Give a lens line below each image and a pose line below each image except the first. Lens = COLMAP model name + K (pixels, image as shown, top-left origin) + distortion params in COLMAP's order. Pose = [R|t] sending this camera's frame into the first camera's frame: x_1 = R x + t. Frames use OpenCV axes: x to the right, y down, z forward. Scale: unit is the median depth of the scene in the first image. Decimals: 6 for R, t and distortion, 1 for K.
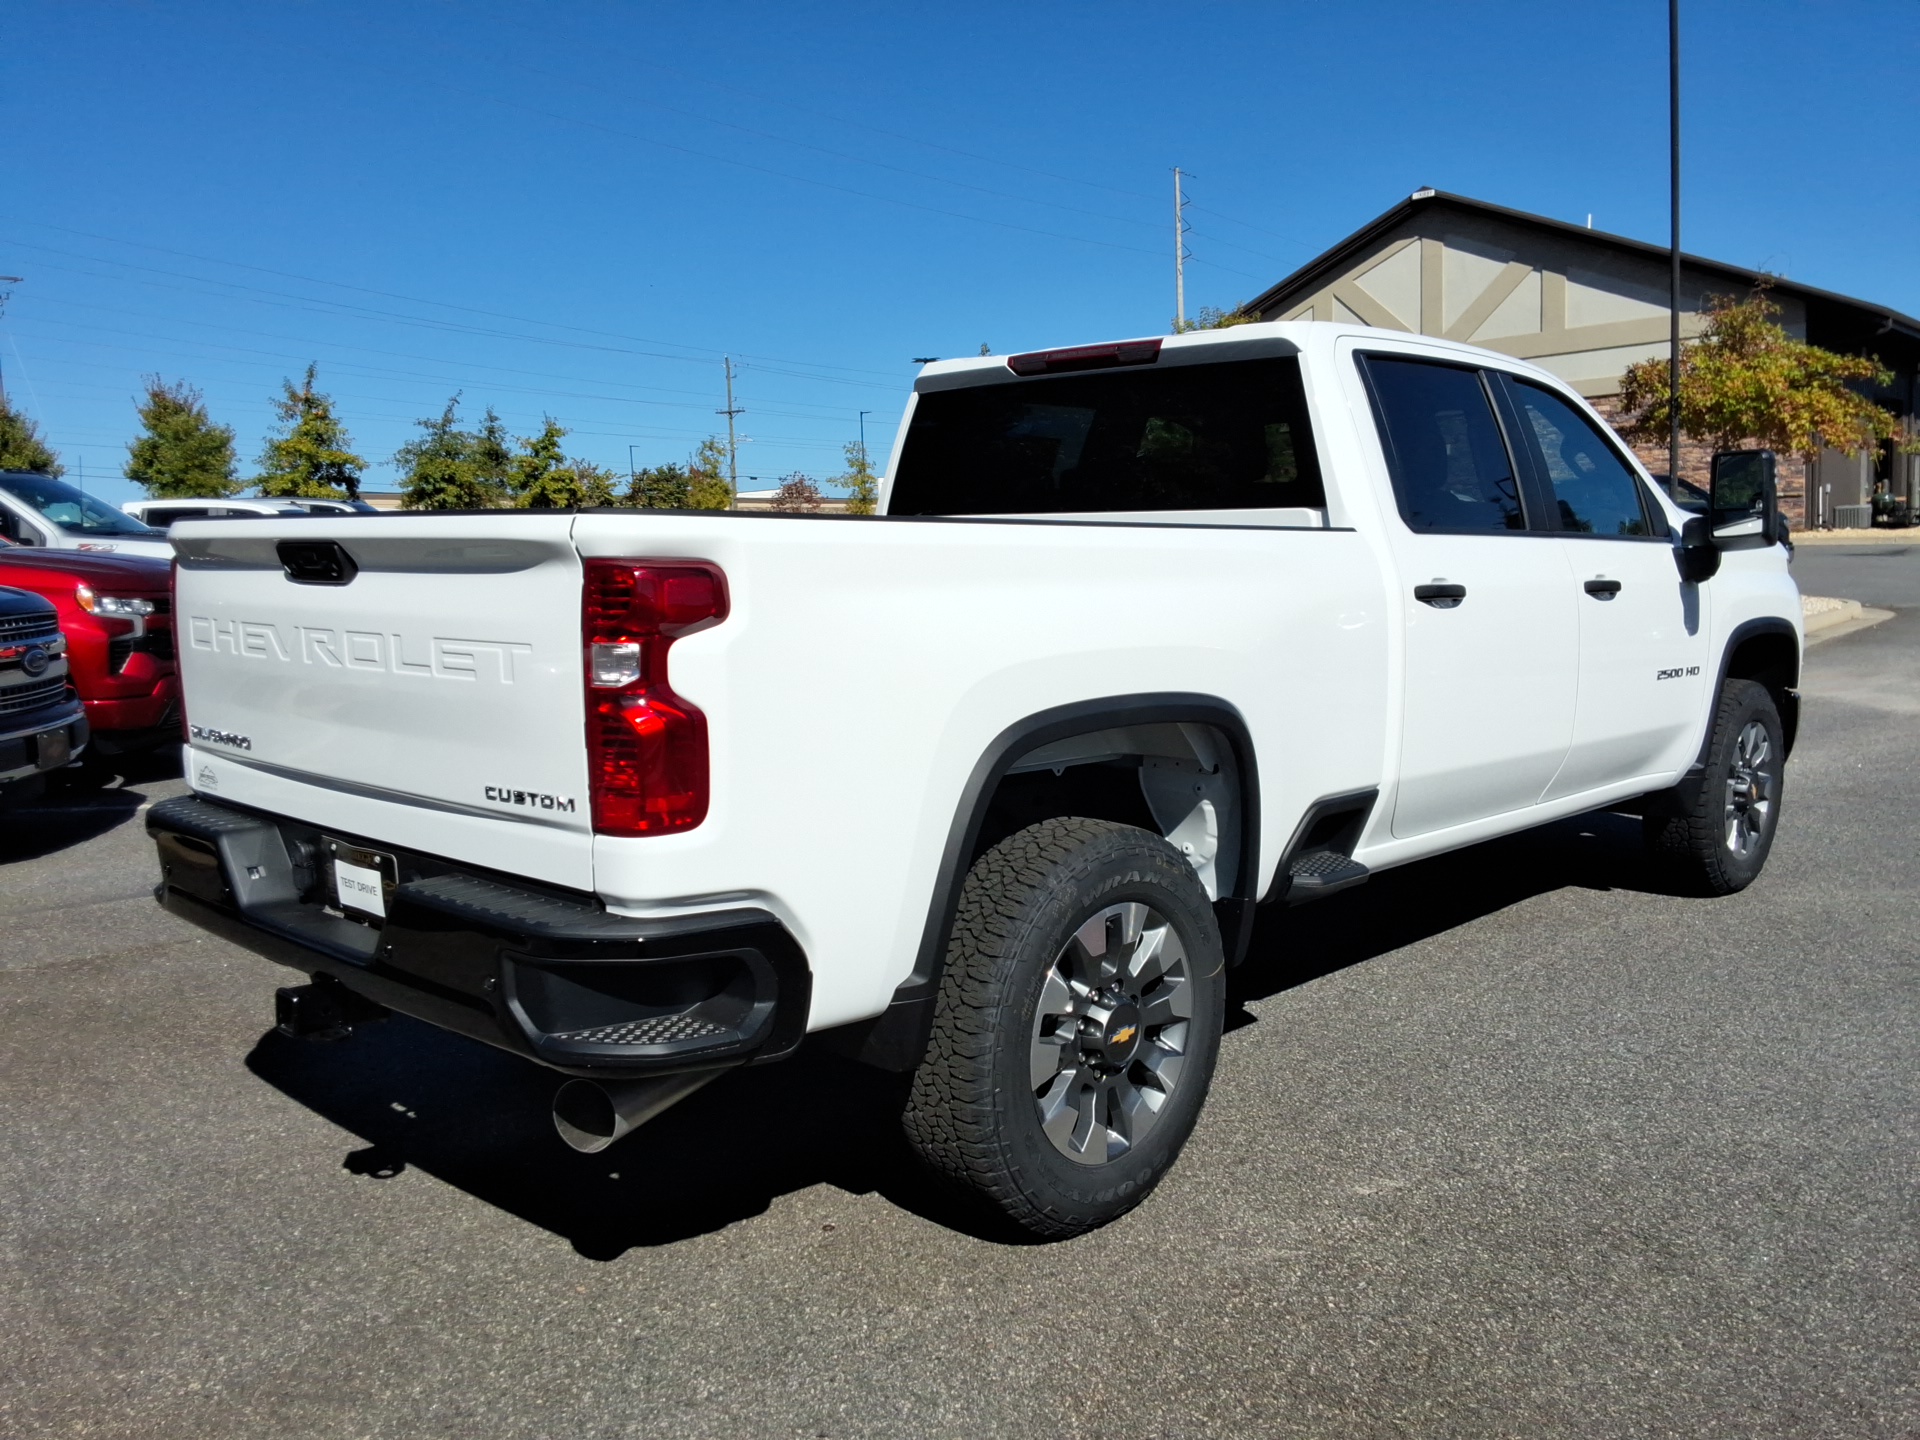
lens RADIAL K [[1551.9, 0, 973.5], [0, 1551.9, 746.4], [0, 0, 1]] dist [0.137305, -0.215860]
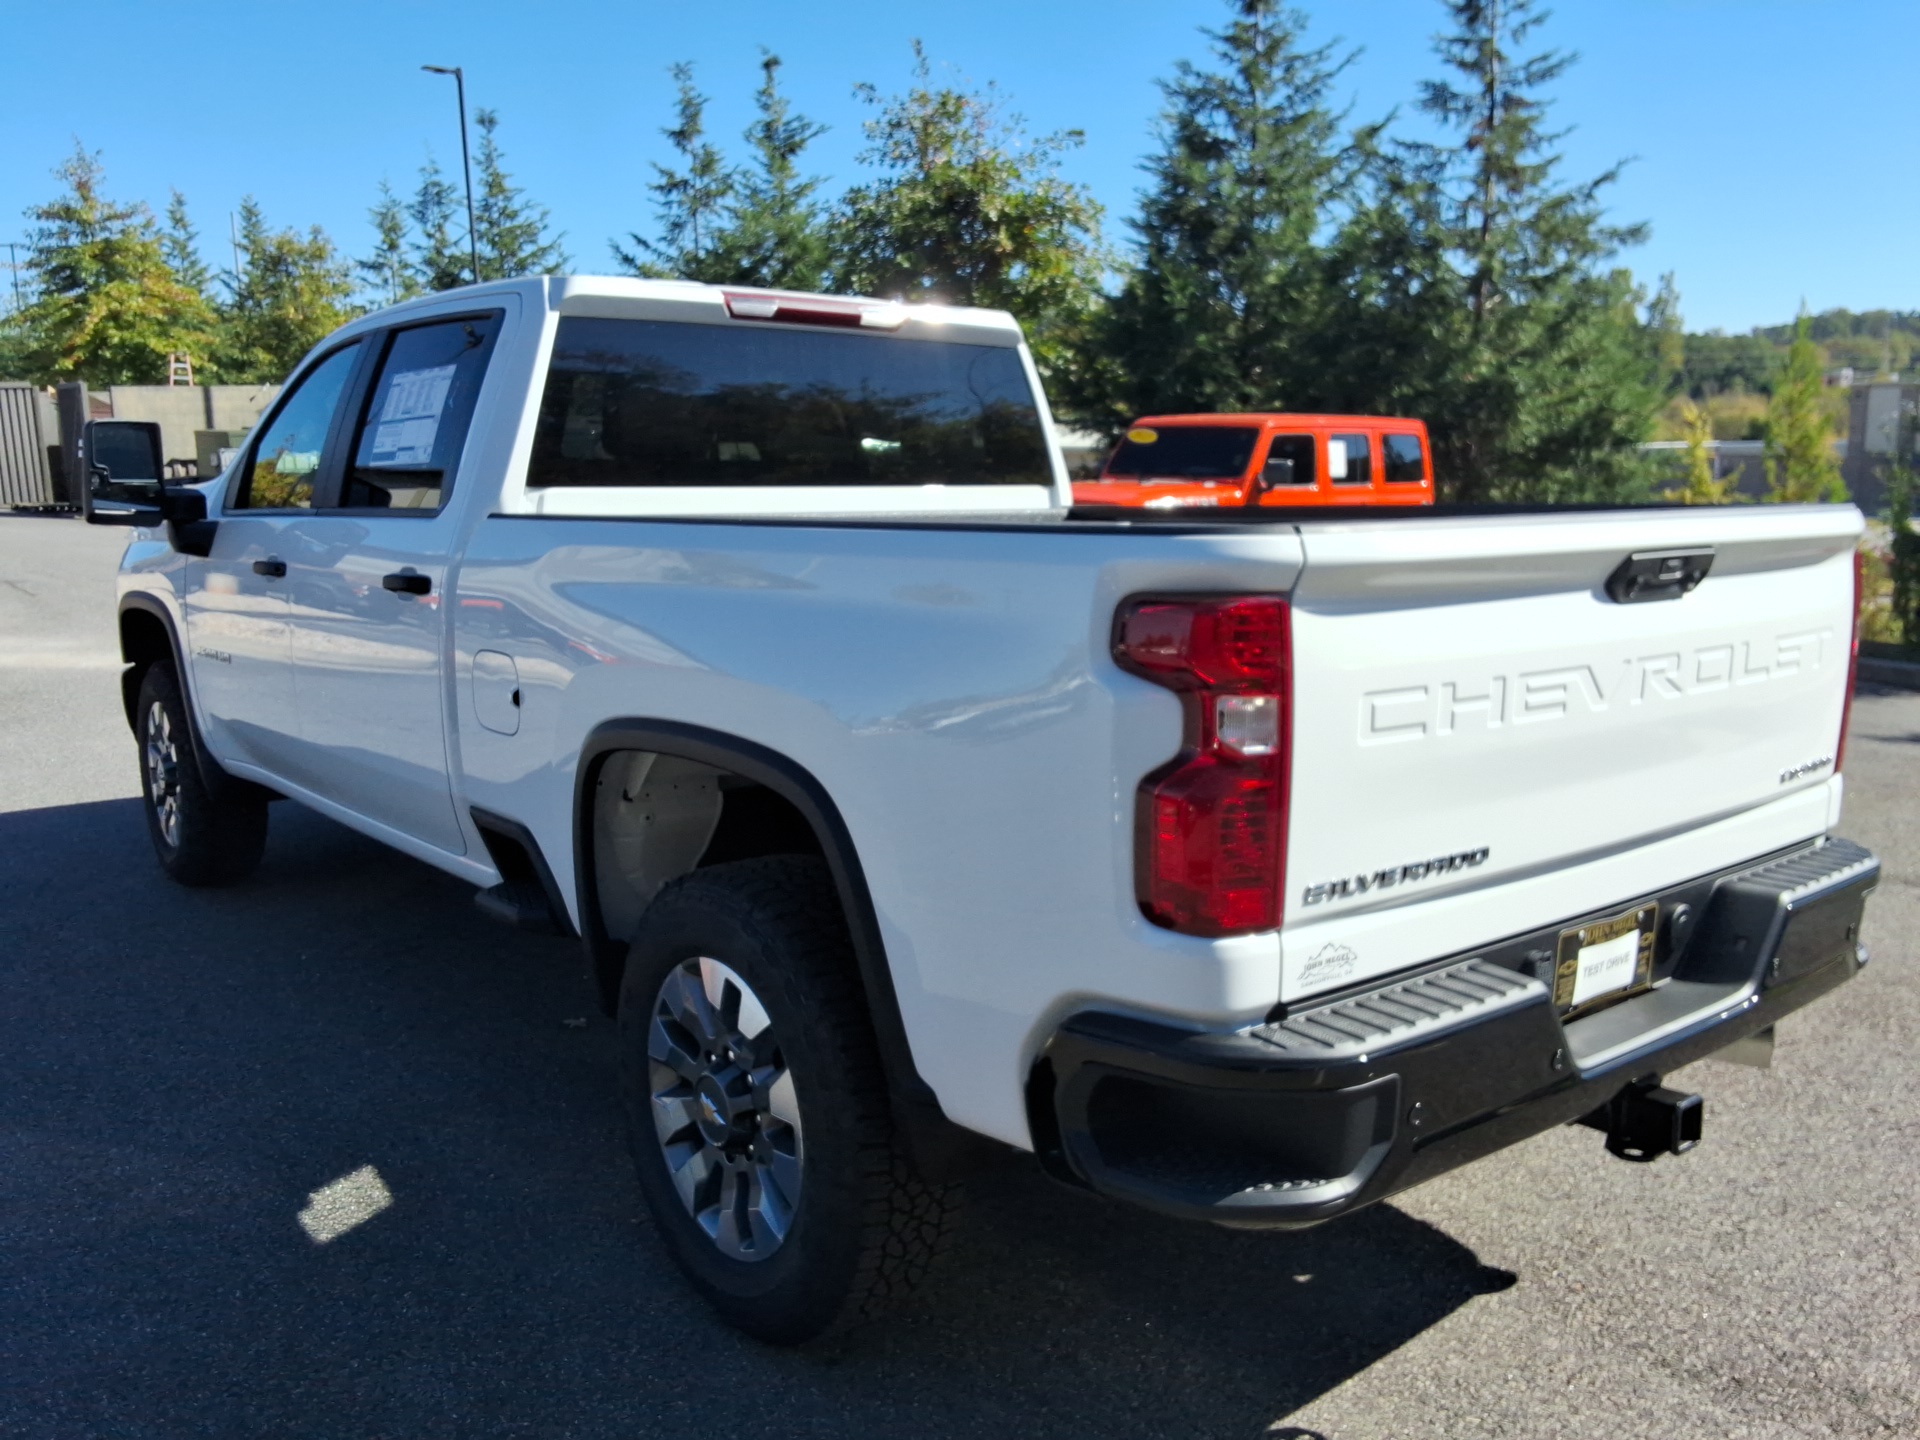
lens RADIAL K [[1551.9, 0, 973.5], [0, 1551.9, 746.4], [0, 0, 1]] dist [0.137305, -0.215860]
pose [[0.134658, -0.168125, 0.976525, -1.247961], [0.131261, 0.979843, 0.150596, -0.194987], [-0.982160, 0.107900, 0.154012, 1.210524]]
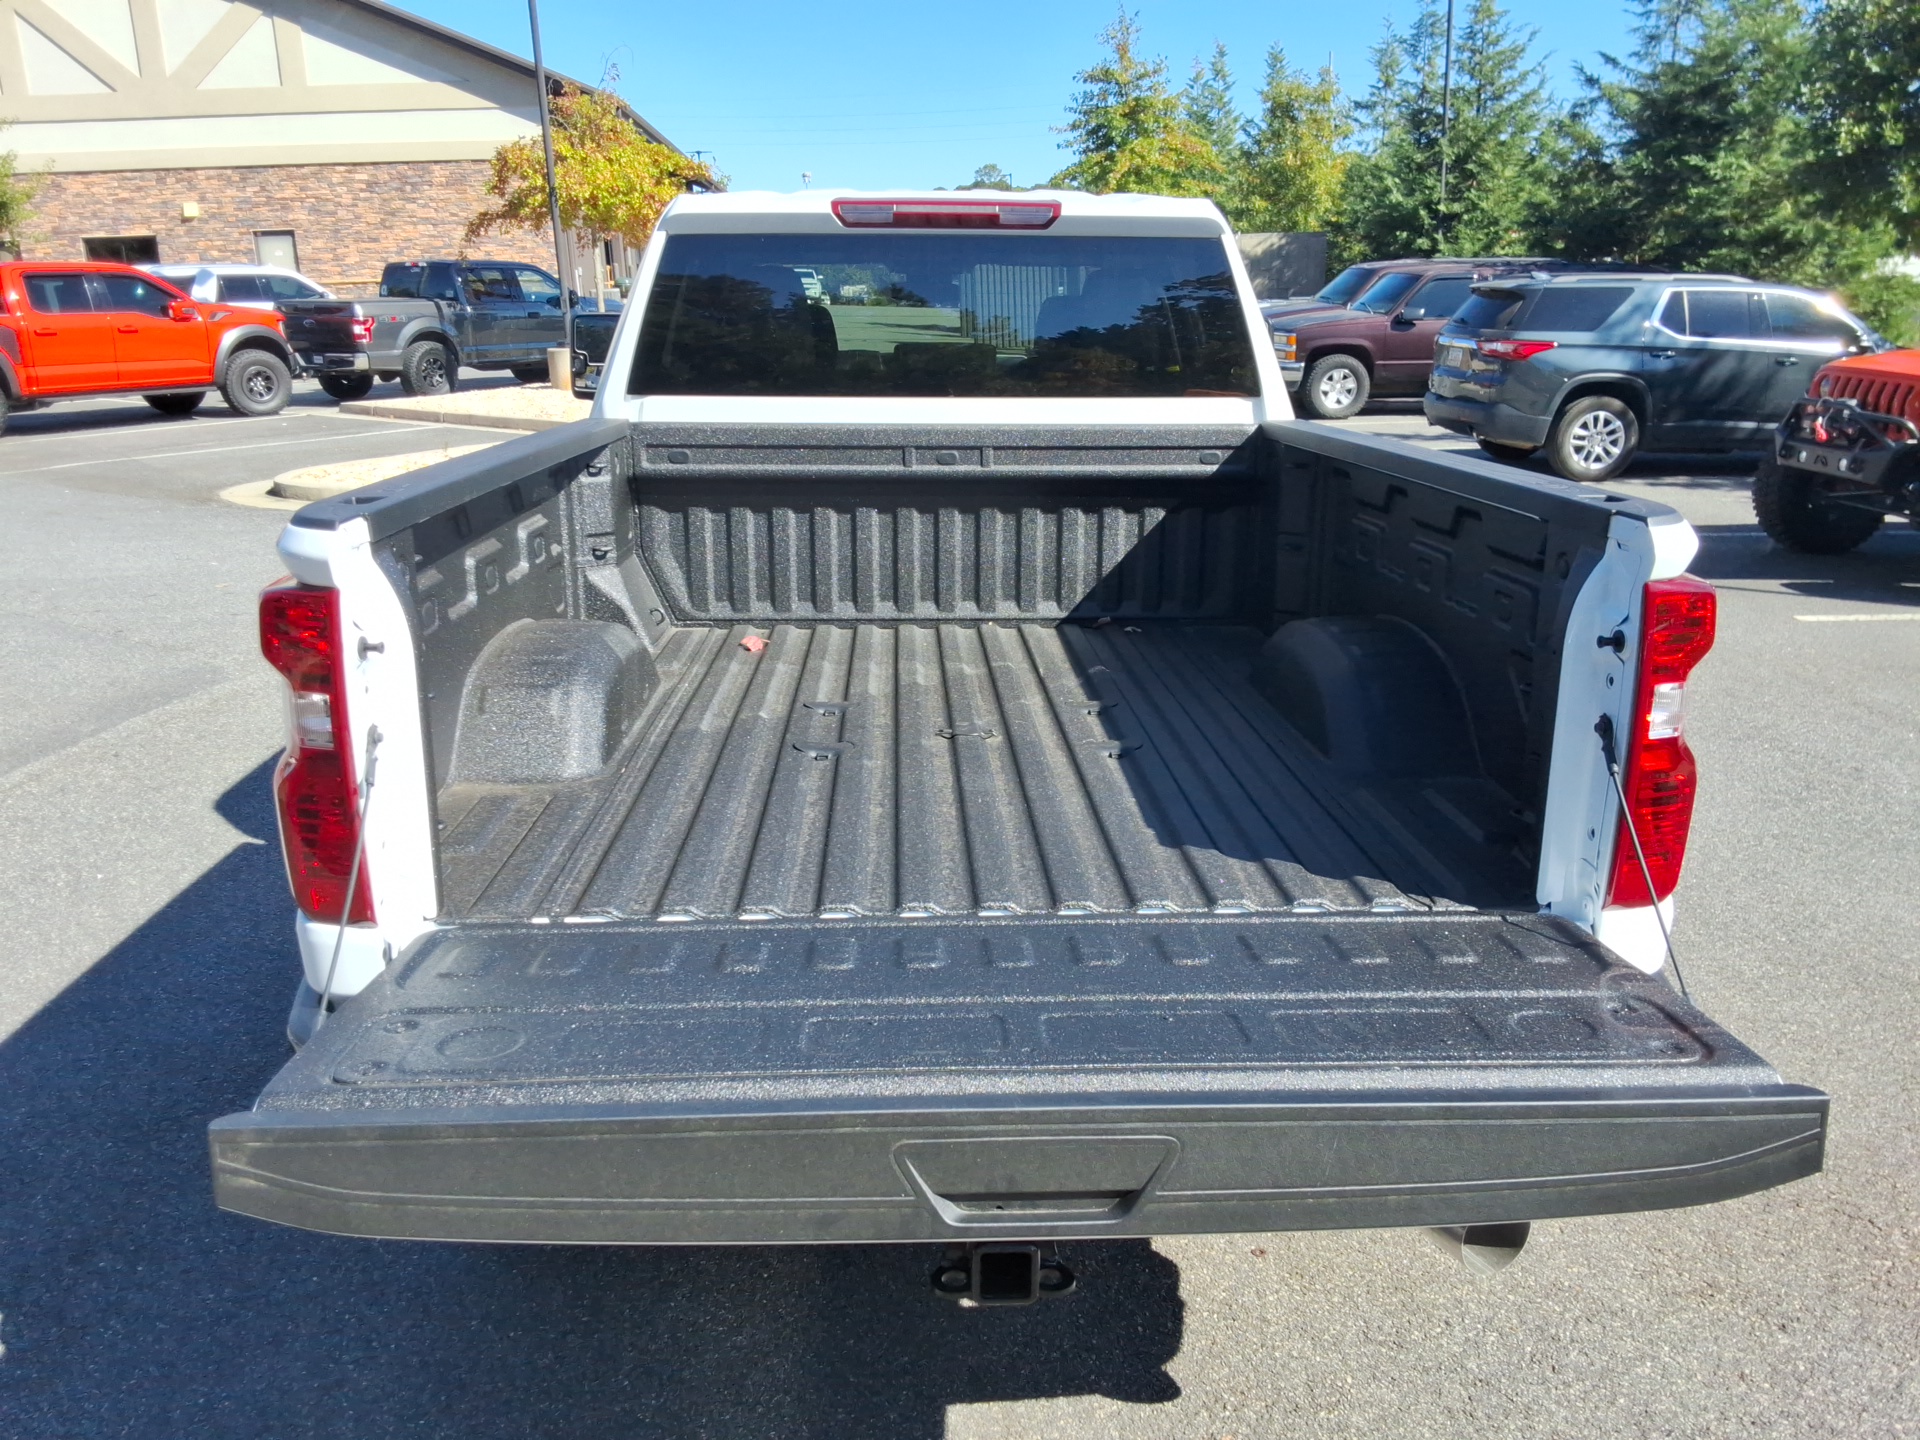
lens RADIAL K [[1560.0, 0, 971.3], [0, 1560.0, 735.1], [0, 0, 1]] dist [0.101741, -0.163167]
pose [[0.699112, -0.182586, 0.691306, -0.862676], [0.087267, 0.981407, 0.170955, -0.171832], [-0.709667, -0.059189, 0.702047, 0.549977]]
